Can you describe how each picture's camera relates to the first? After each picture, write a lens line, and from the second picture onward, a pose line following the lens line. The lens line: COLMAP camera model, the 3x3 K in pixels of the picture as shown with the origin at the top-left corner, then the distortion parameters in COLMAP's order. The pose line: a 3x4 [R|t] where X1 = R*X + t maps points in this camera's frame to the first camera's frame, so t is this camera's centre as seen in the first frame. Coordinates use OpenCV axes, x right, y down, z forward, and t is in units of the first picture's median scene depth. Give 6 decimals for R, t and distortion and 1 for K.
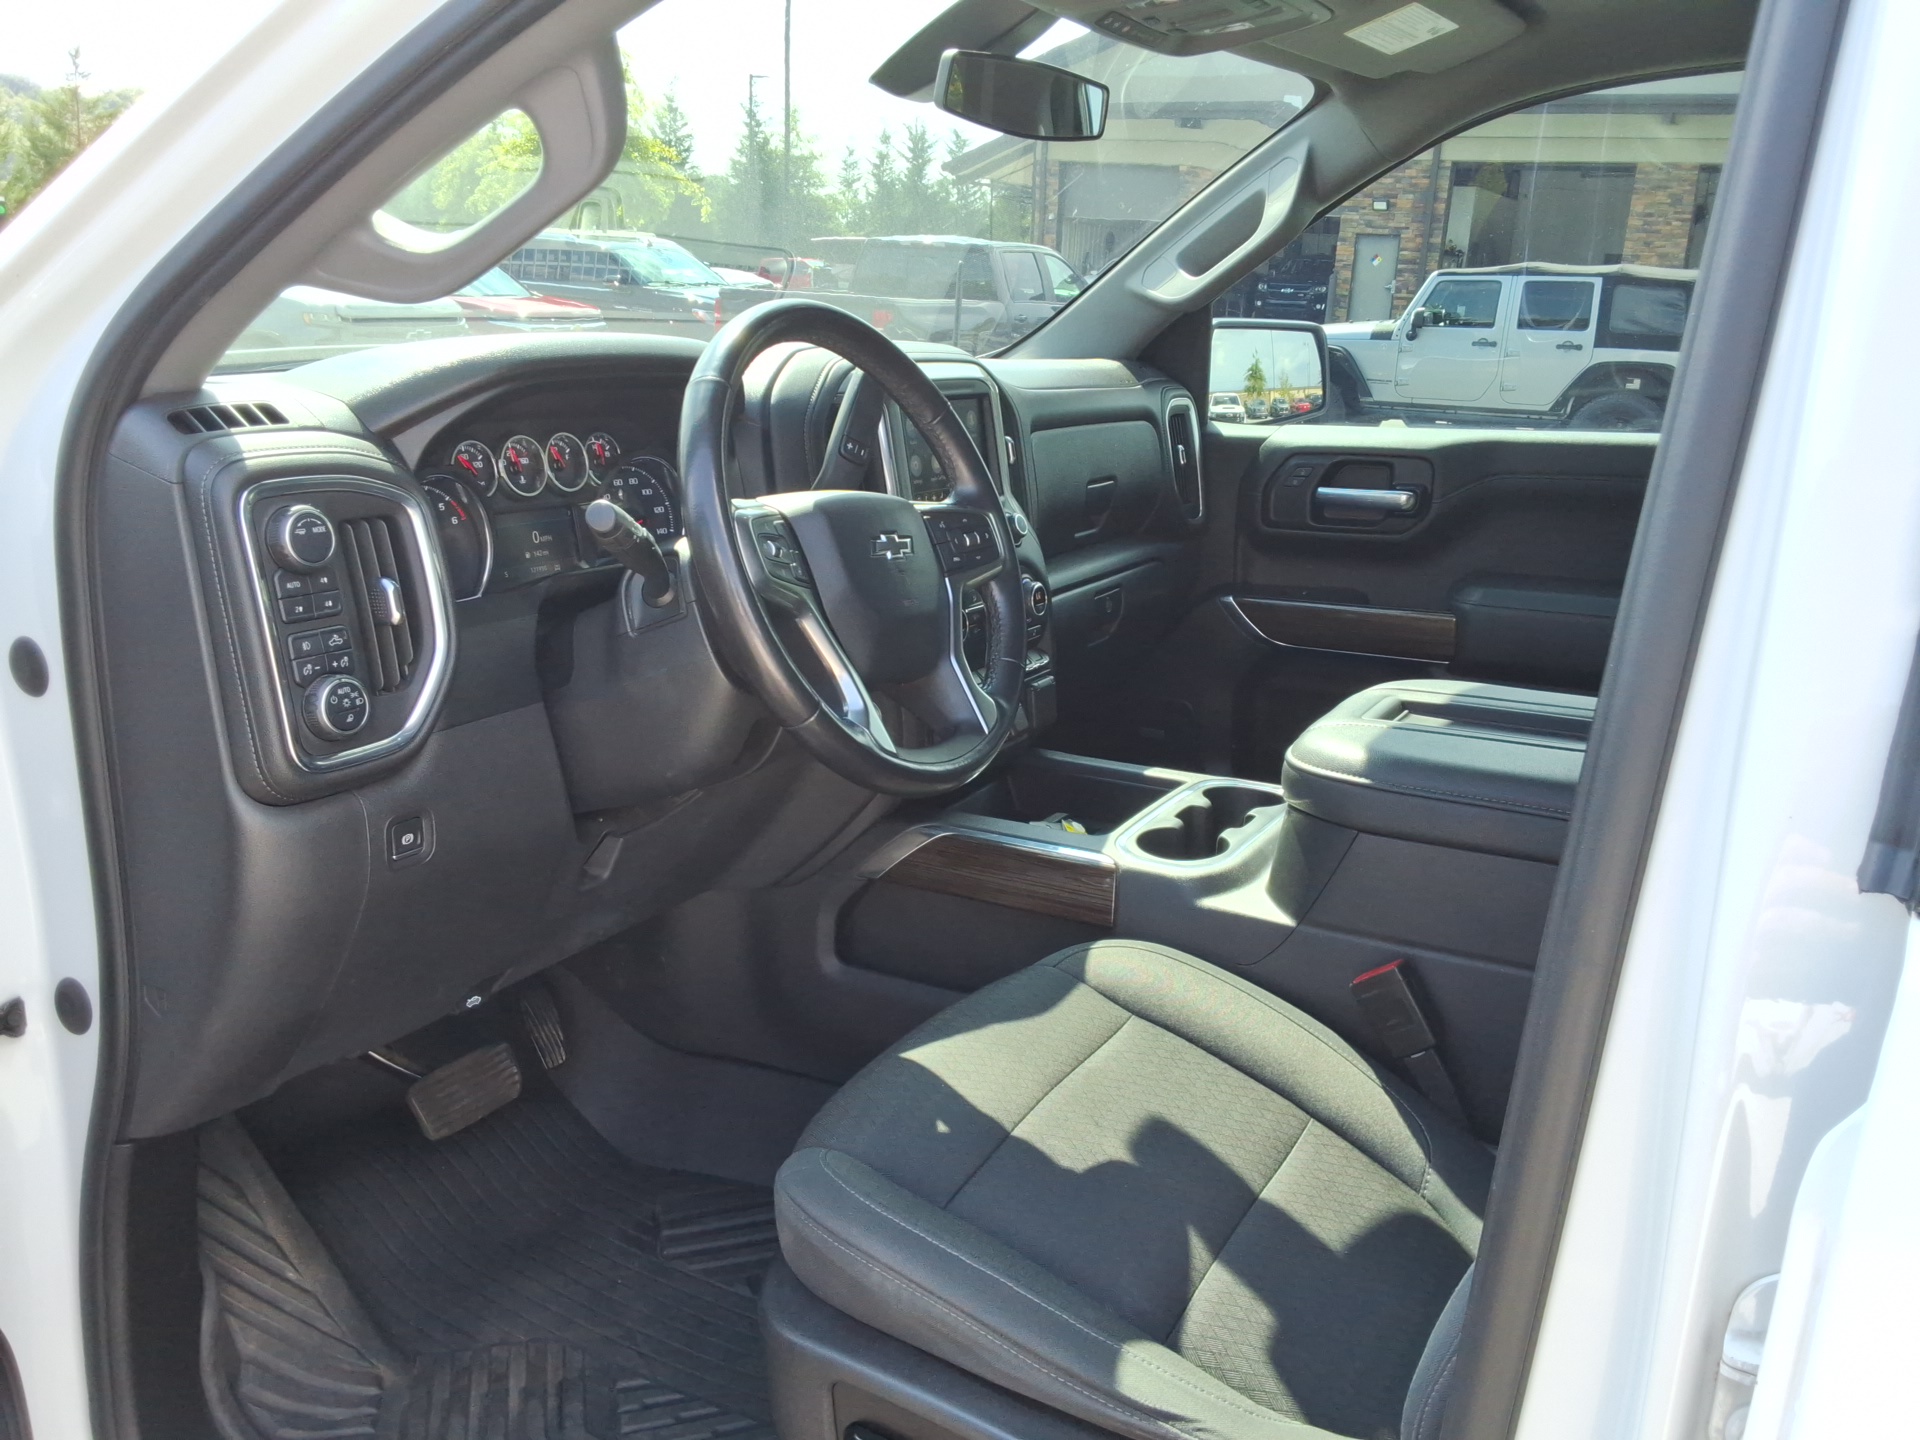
lens RADIAL K [[1551.1, 0, 945.0], [0, 1551.1, 708.8], [0, 0, 1]] dist [0.107708, -0.169707]
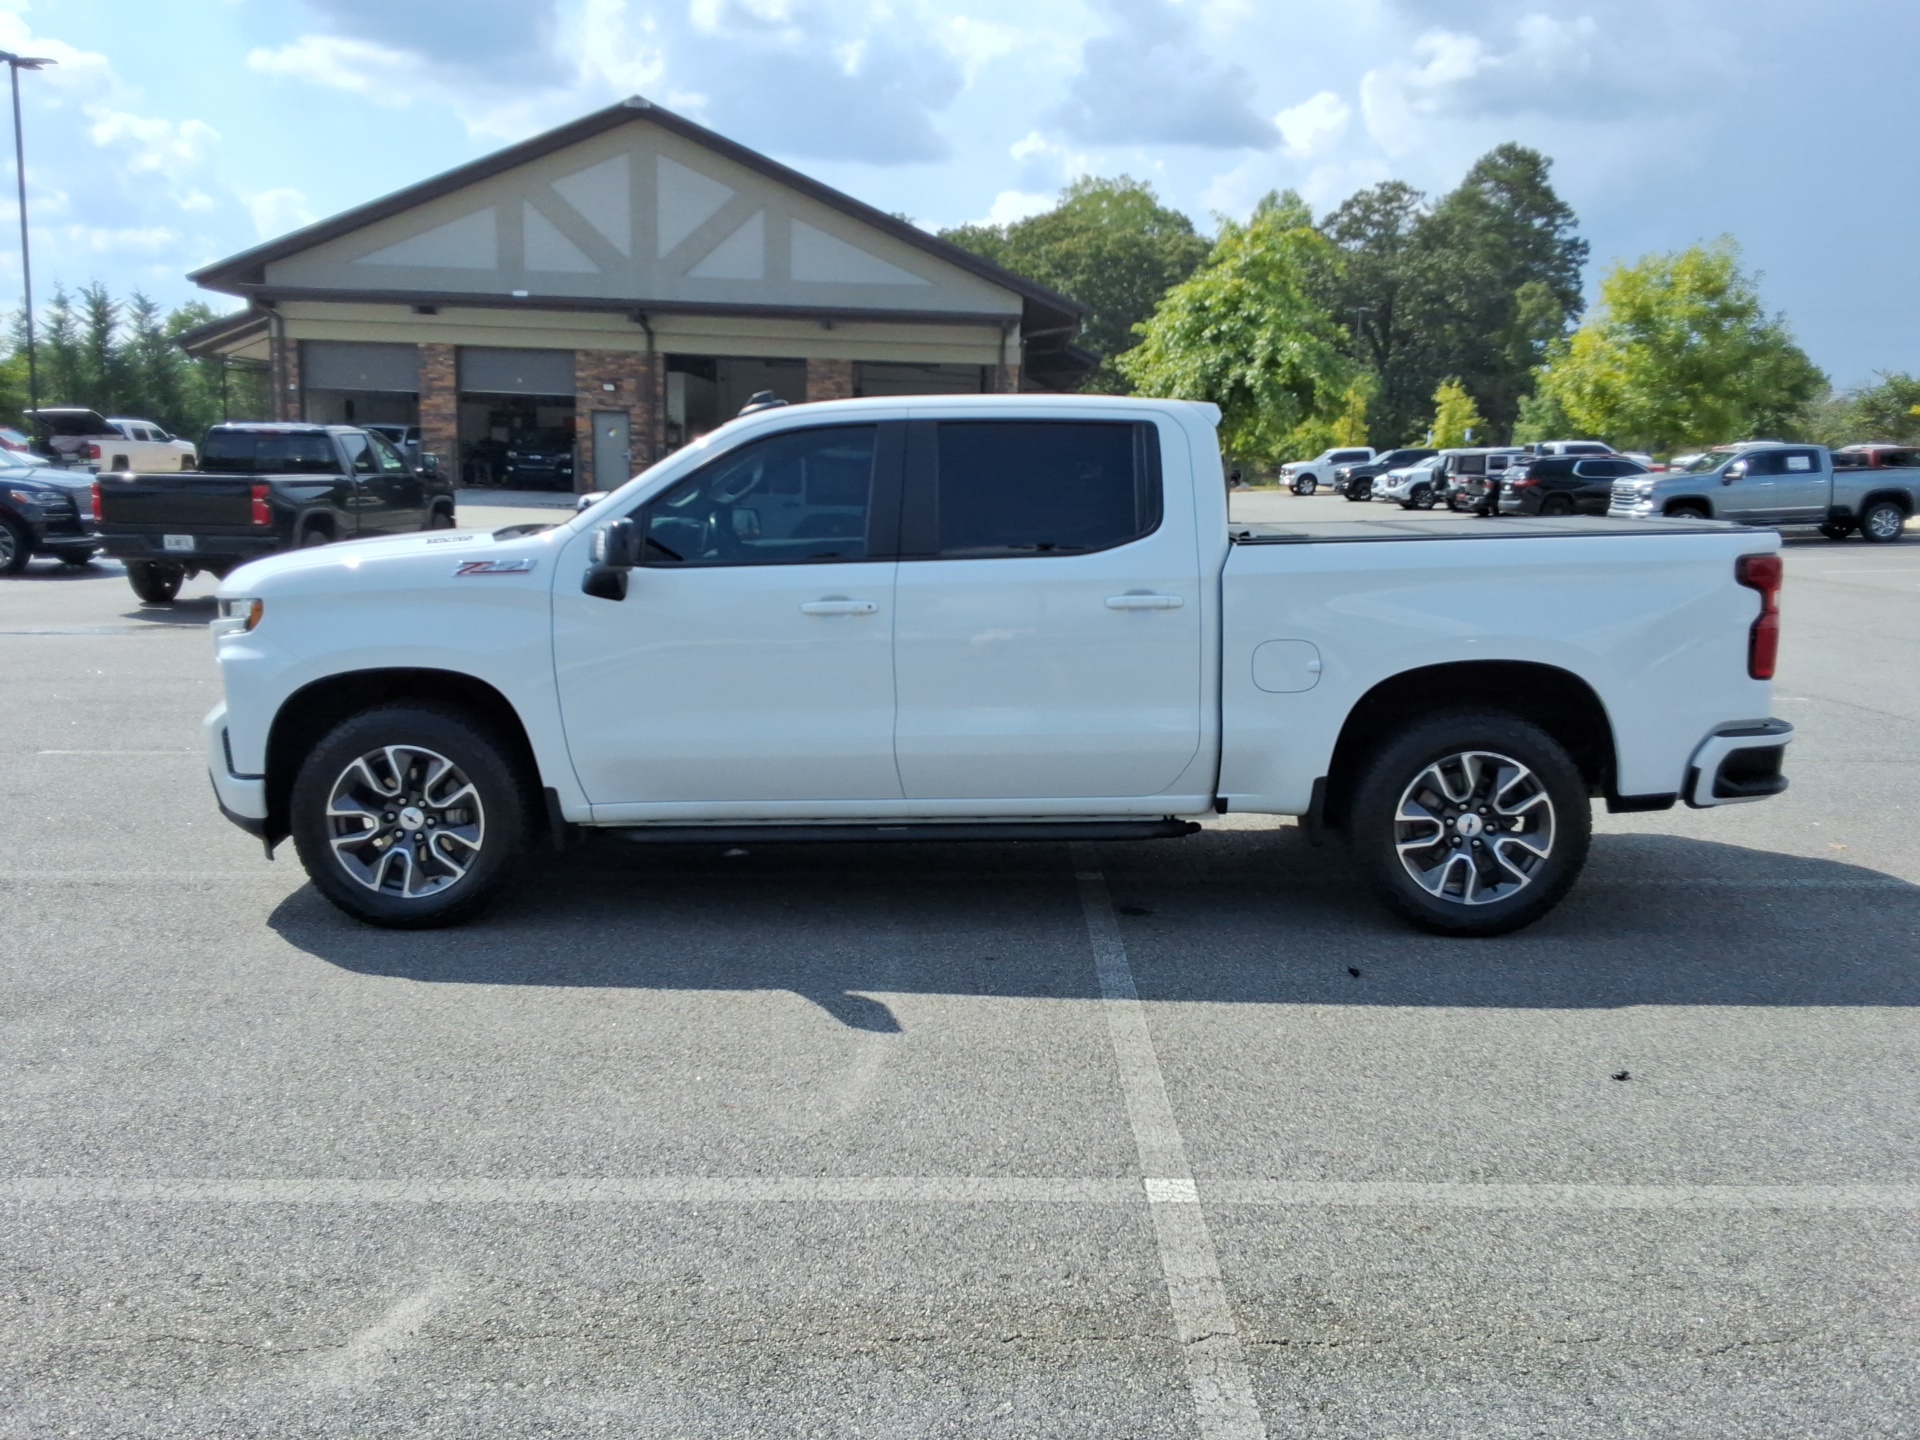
lens RADIAL K [[1551.1, 0, 989.5], [0, 1551.1, 694.4], [0, 0, 1]] dist [0.107708, -0.169707]
pose [[0.871063, -0.090285, 0.482802, -0.059047], [0.140127, 0.987789, -0.068095, 0.025185], [-0.470759, 0.126969, 0.873078, -0.120849]]
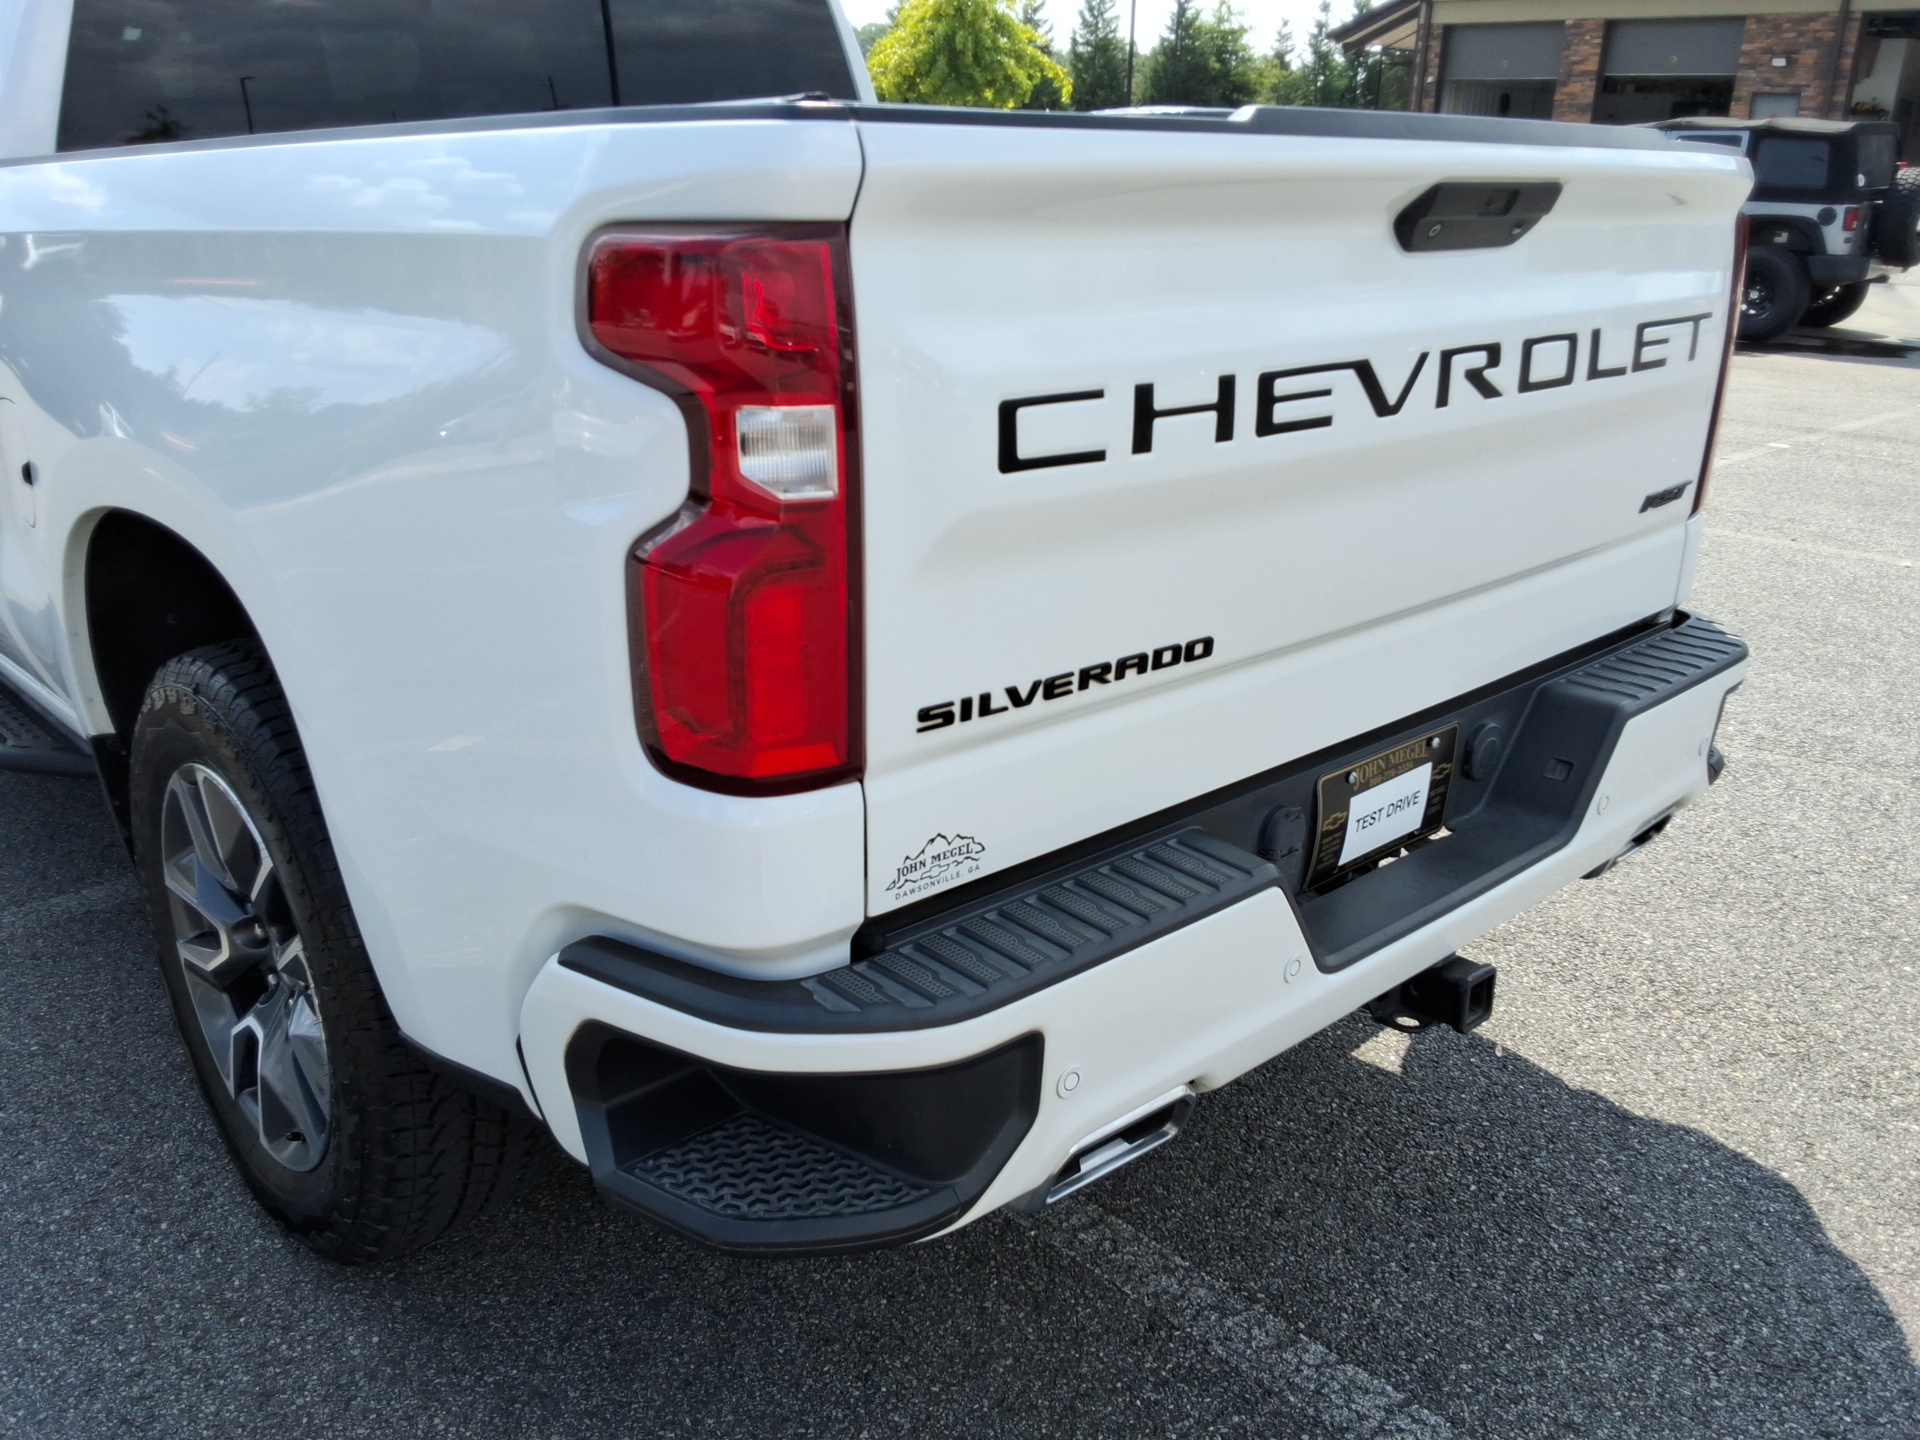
lens RADIAL K [[1551.1, 0, 976.4], [0, 1551.1, 703.4], [0, 0, 1]] dist [0.107708, -0.169707]
pose [[0.958826, 0.073562, -0.274300, 0.101758], [-0.055564, 0.995796, 0.072828, 0.019530], [0.278504, -0.054588, 0.958883, -0.055413]]
